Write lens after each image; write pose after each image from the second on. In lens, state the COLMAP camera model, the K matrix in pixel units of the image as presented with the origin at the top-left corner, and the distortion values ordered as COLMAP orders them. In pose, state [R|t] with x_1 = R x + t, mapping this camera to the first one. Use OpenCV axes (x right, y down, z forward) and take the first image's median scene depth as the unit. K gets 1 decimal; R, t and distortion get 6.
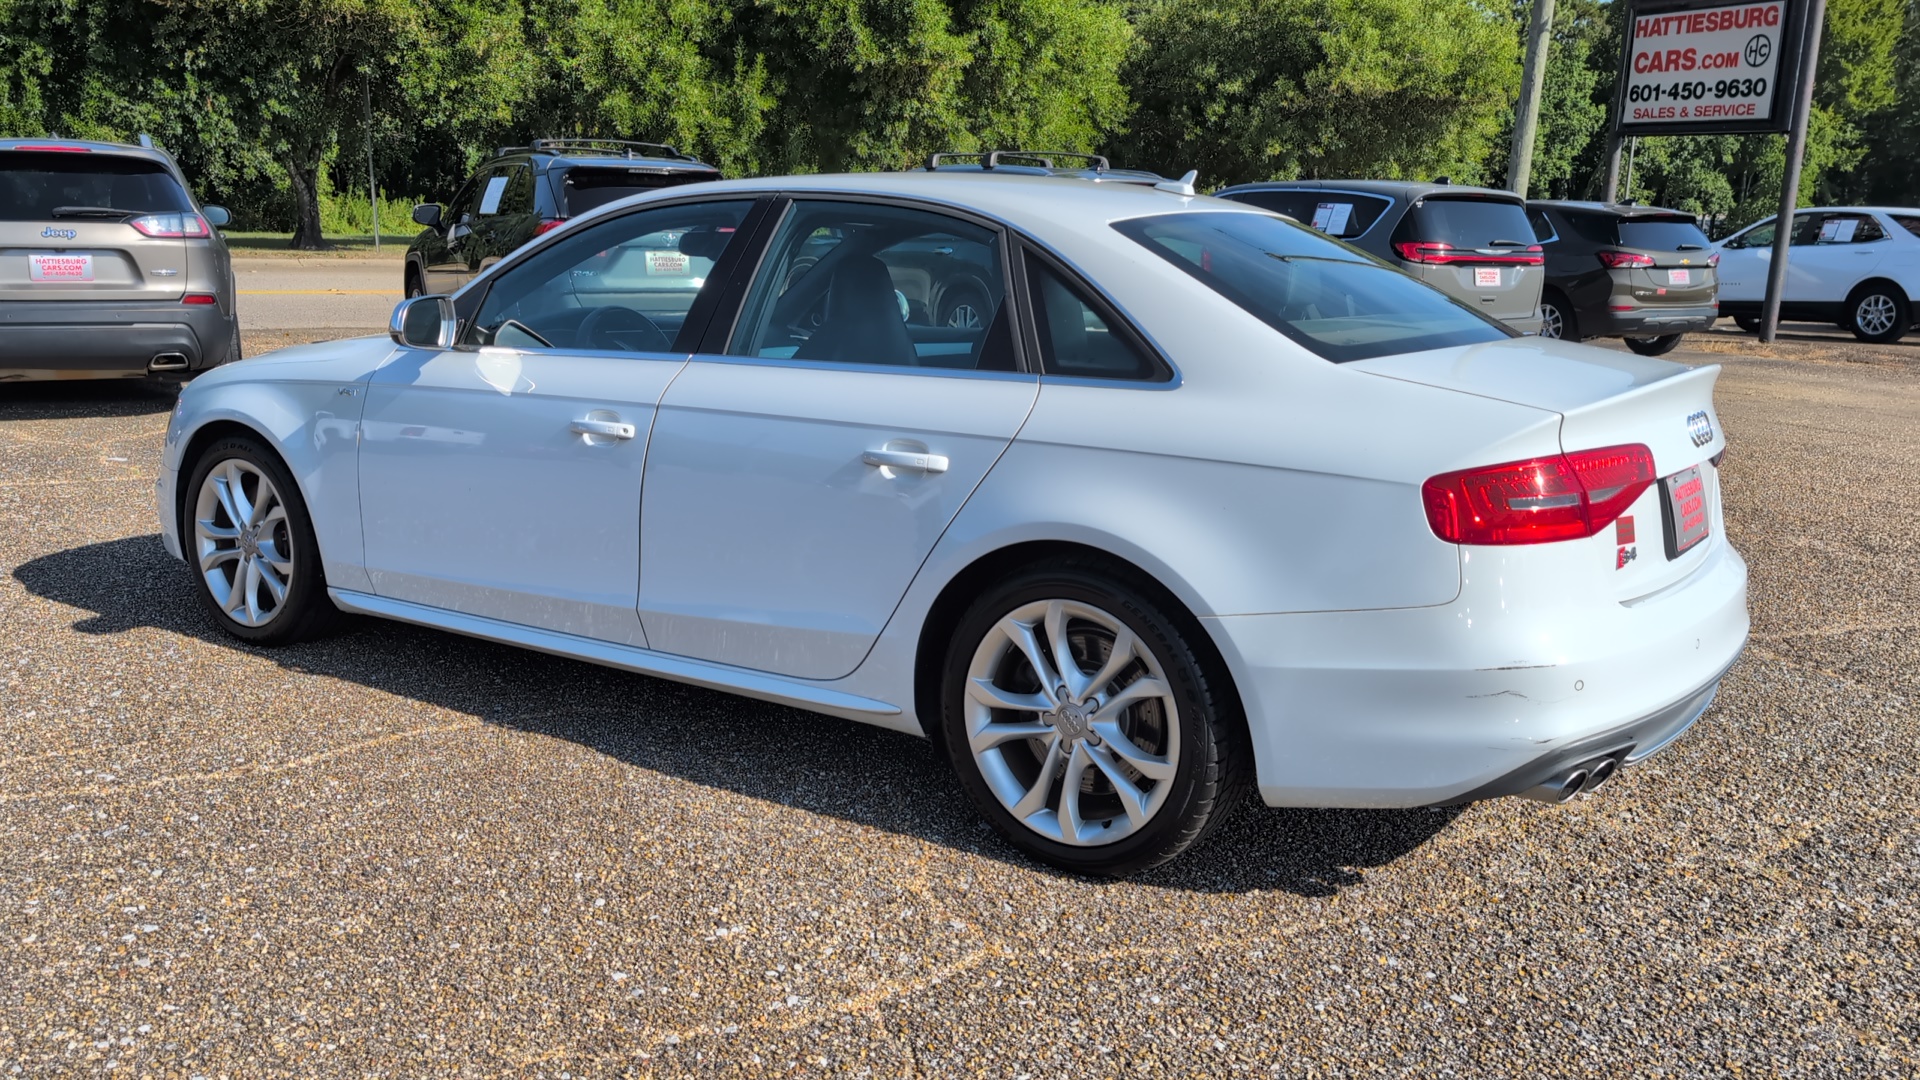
lens RADIAL K [[1603.5, 0, 977.9], [0, 1603.5, 544.1], [0, 0, 1]] dist [0.029985, -0.038202]
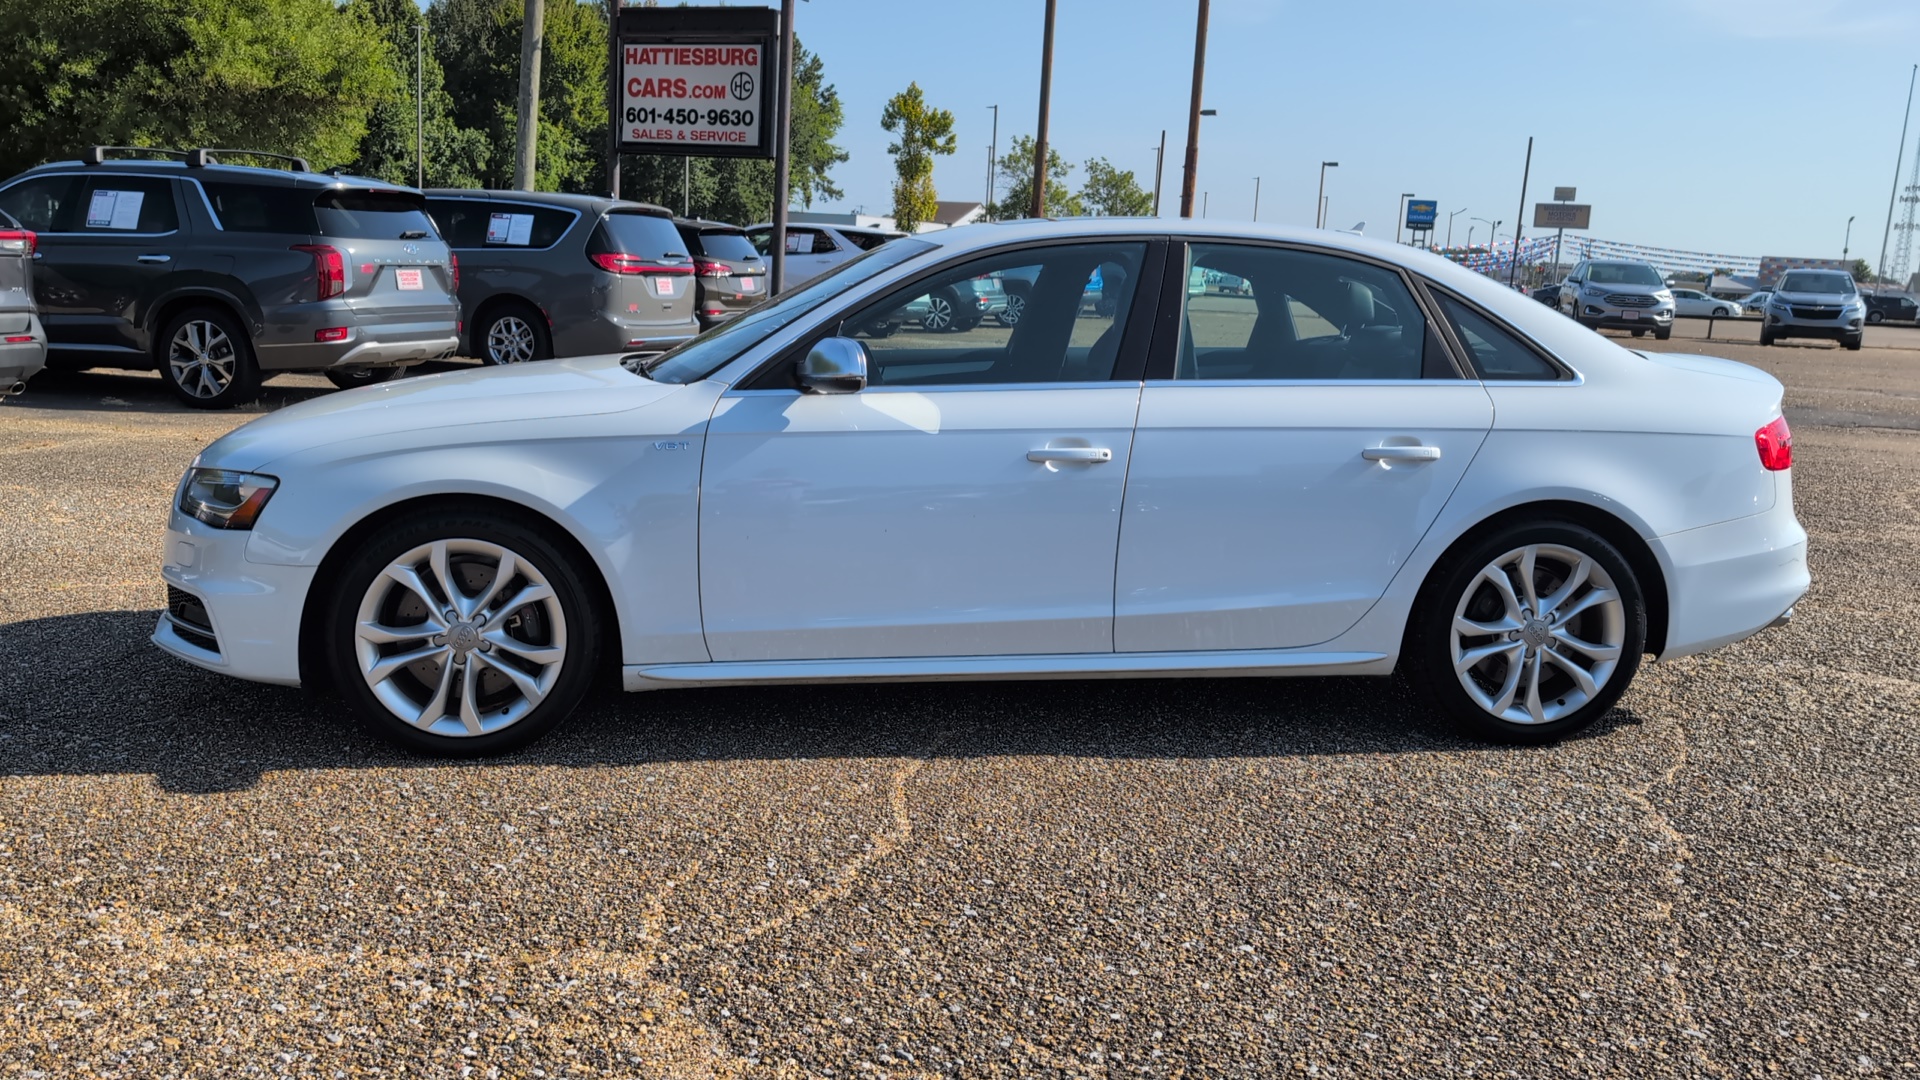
lens RADIAL K [[1603.5, 0, 968.8], [0, 1603.5, 538.9], [0, 0, 1]] dist [0.029985, -0.038202]
pose [[0.741497, -0.114936, 0.661039, -0.188674], [0.117071, 0.992268, 0.041208, -0.012831], [-0.660664, 0.046833, 0.749220, 0.046165]]
